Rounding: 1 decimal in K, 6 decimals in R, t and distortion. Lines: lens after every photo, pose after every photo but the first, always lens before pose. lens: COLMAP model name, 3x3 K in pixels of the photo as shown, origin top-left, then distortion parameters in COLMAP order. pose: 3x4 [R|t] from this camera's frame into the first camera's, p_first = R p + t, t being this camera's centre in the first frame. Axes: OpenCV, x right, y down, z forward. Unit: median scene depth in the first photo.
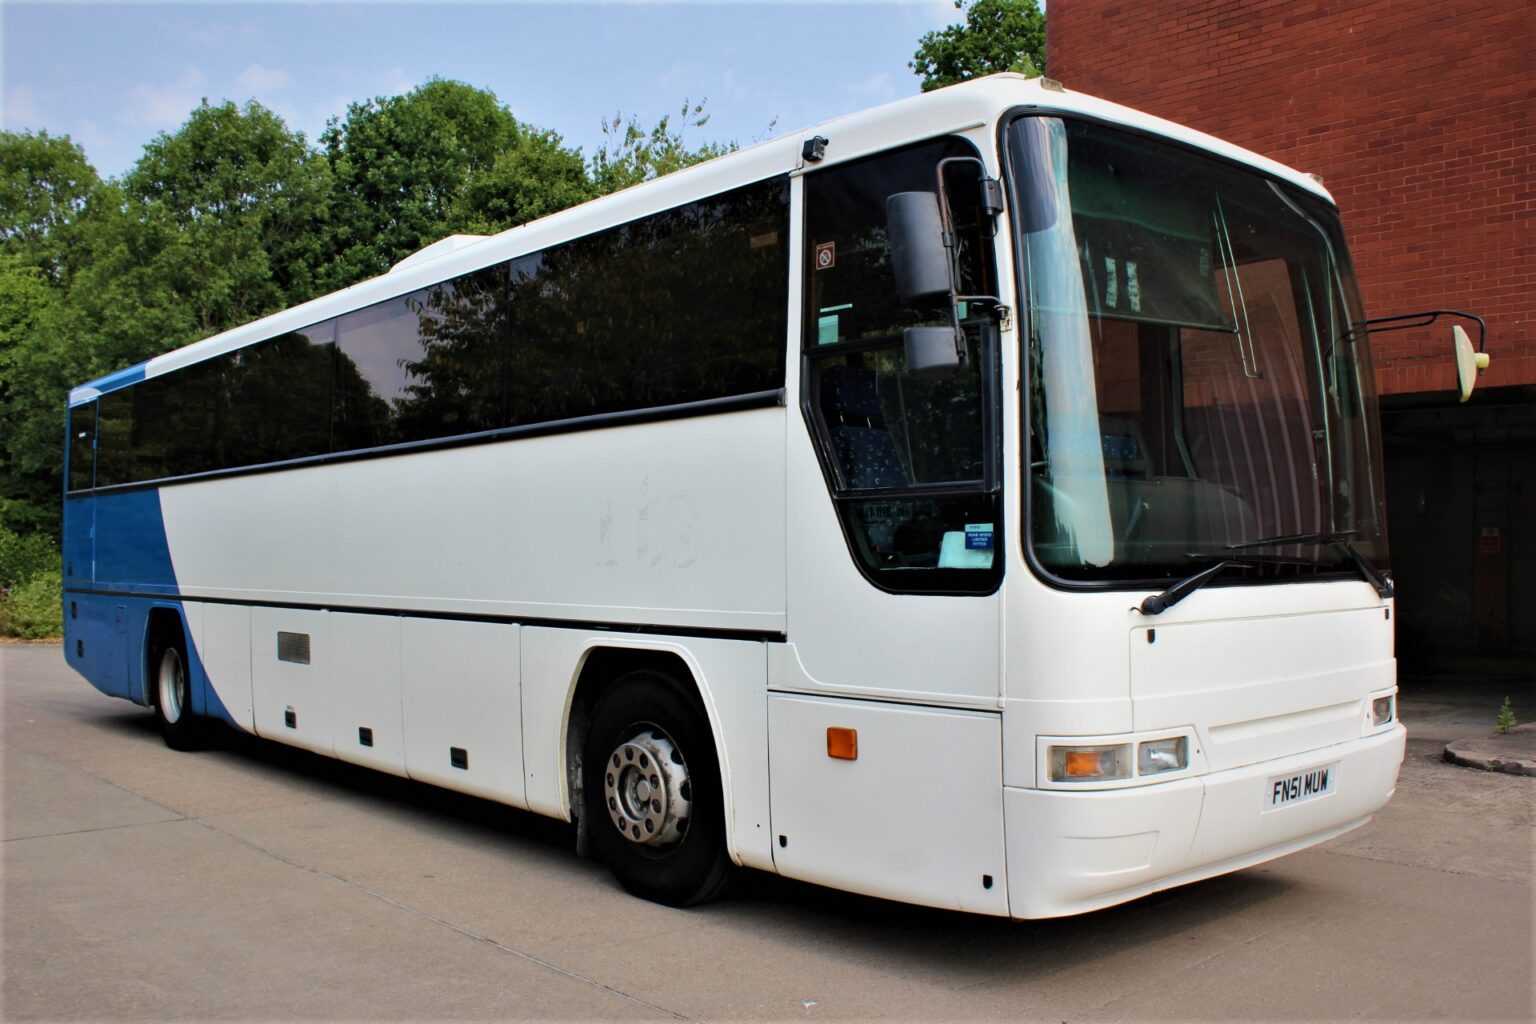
lens RADIAL K [[1430.5, 0, 768.0], [0, 1430.5, 512.0], [0, 0, 1]] dist [-0.114195, -0.008494]
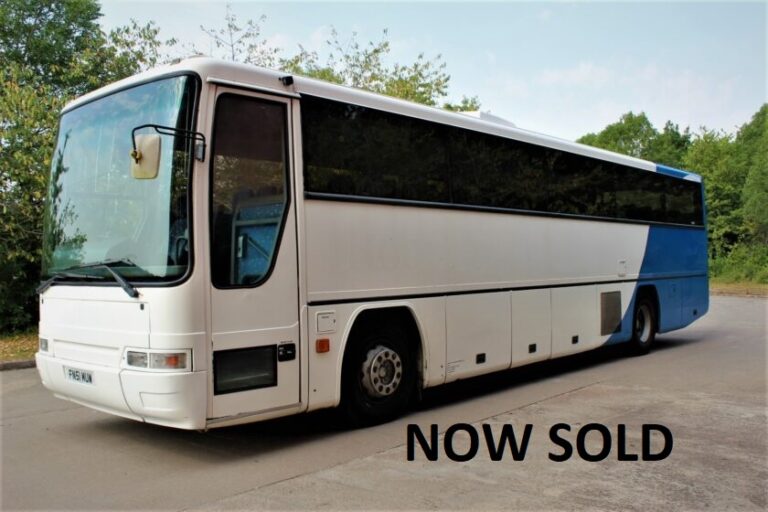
lens RADIAL K [[734.1, 0, 384.0], [0, 734.1, 256.0], [0, 0, 1]] dist [-0.086852, -0.000159]
pose [[0.109618, -0.003881, -0.993966, 0.258831], [0.045857, 0.998947, 0.001157, 0.003887], [0.992915, -0.045707, 0.109680, 0.223120]]
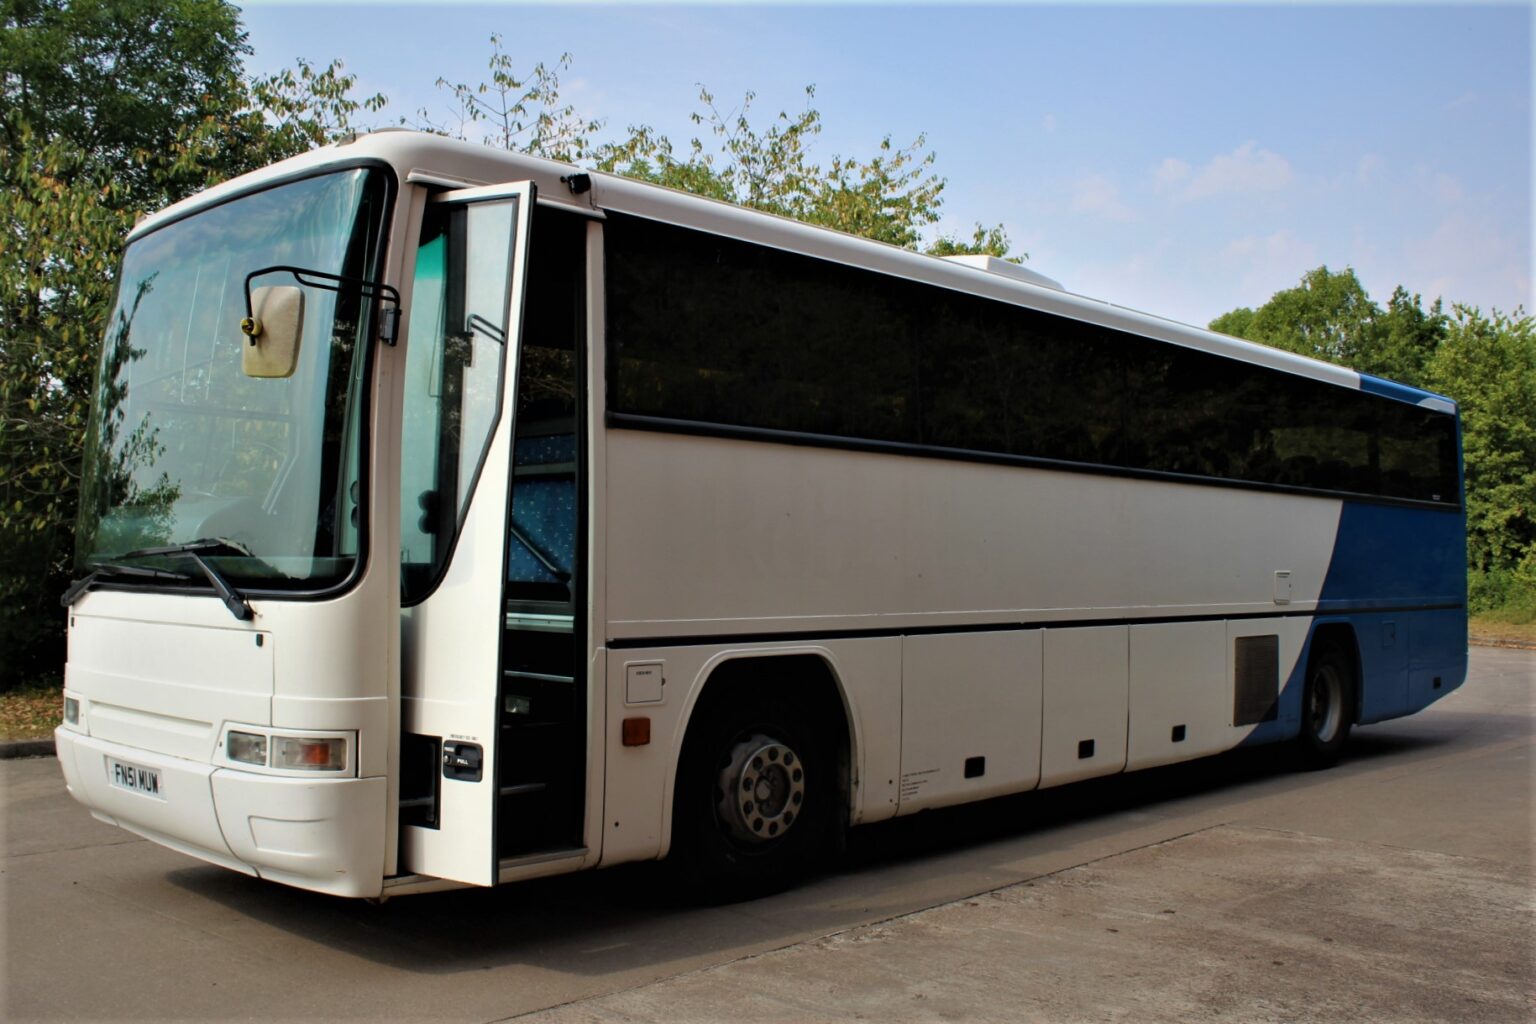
lens RADIAL K [[1486.4, 0, 768.0], [0, 1486.4, 512.0], [0, 0, 1]] dist [-0.101237, 0.036142]
pose [[0.075513, -0.024501, -0.996844, 0.254640], [0.017815, 0.999572, -0.023219, 0.003714], [0.996986, -0.016005, 0.075918, 0.230306]]
